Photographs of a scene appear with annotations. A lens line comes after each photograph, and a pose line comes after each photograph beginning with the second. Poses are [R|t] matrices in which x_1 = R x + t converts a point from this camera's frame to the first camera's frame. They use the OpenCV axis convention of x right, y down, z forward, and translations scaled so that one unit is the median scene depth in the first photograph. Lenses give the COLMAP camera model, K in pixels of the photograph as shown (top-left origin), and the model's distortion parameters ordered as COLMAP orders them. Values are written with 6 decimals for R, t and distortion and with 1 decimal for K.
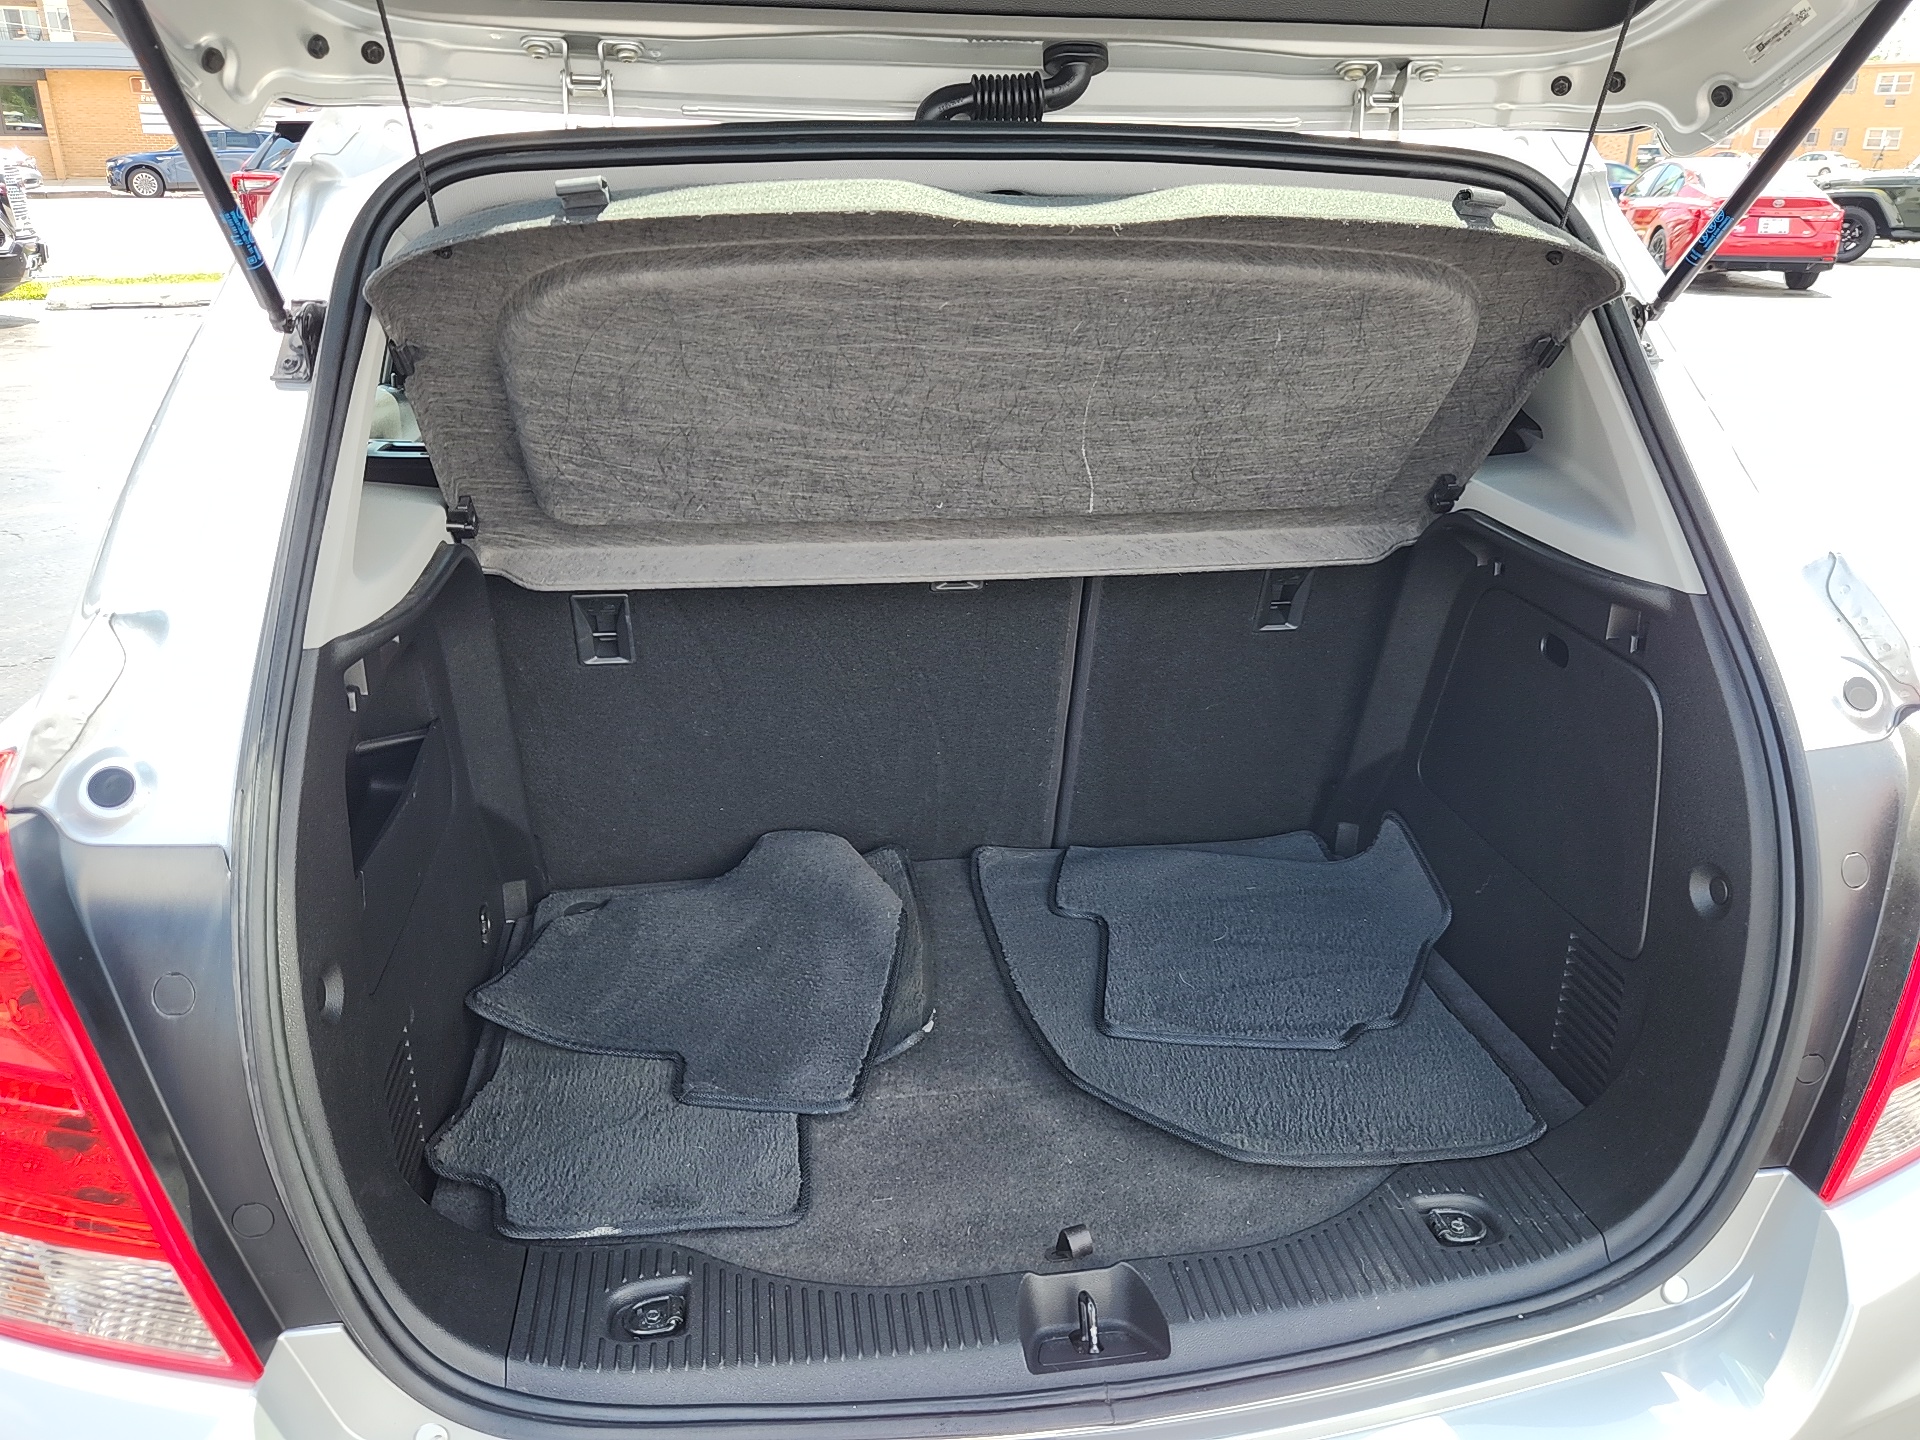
lens RADIAL K [[1497.3, 0, 1000.5], [0, 1497.3, 712.1], [0, 0, 1]] dist [0.076556, -0.082949]
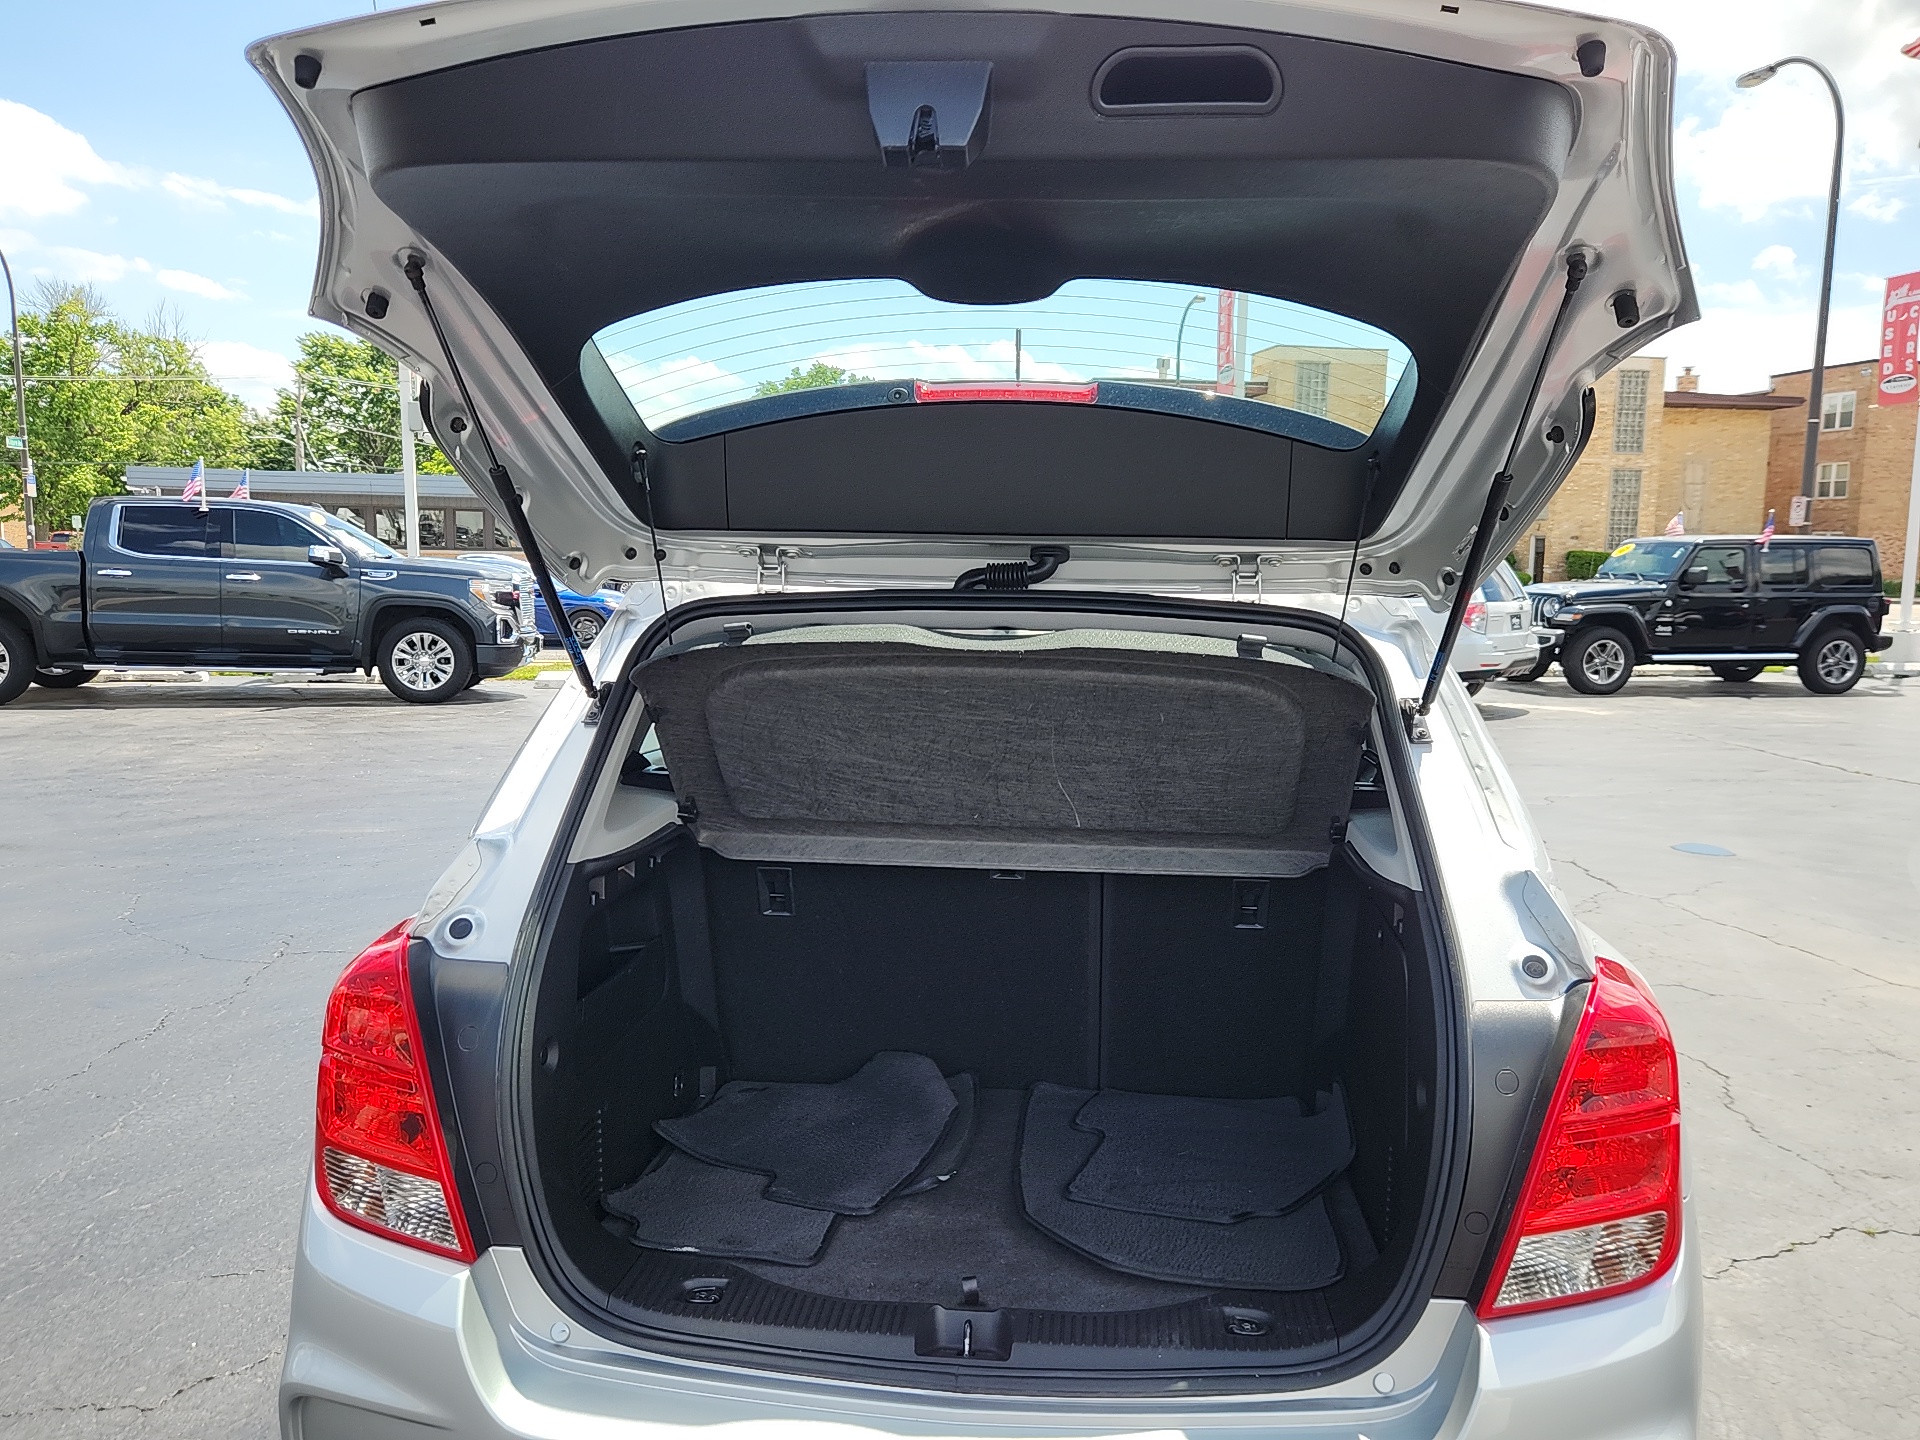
lens RADIAL K [[1497.3, 0, 1000.5], [0, 1497.3, 712.1], [0, 0, 1]] dist [0.076556, -0.082949]
pose [[0.968671, 0.028645, -0.246688, 0.413189], [-0.089859, 0.966450, -0.240625, 0.145203], [0.231519, 0.255254, 0.938746, -0.536224]]
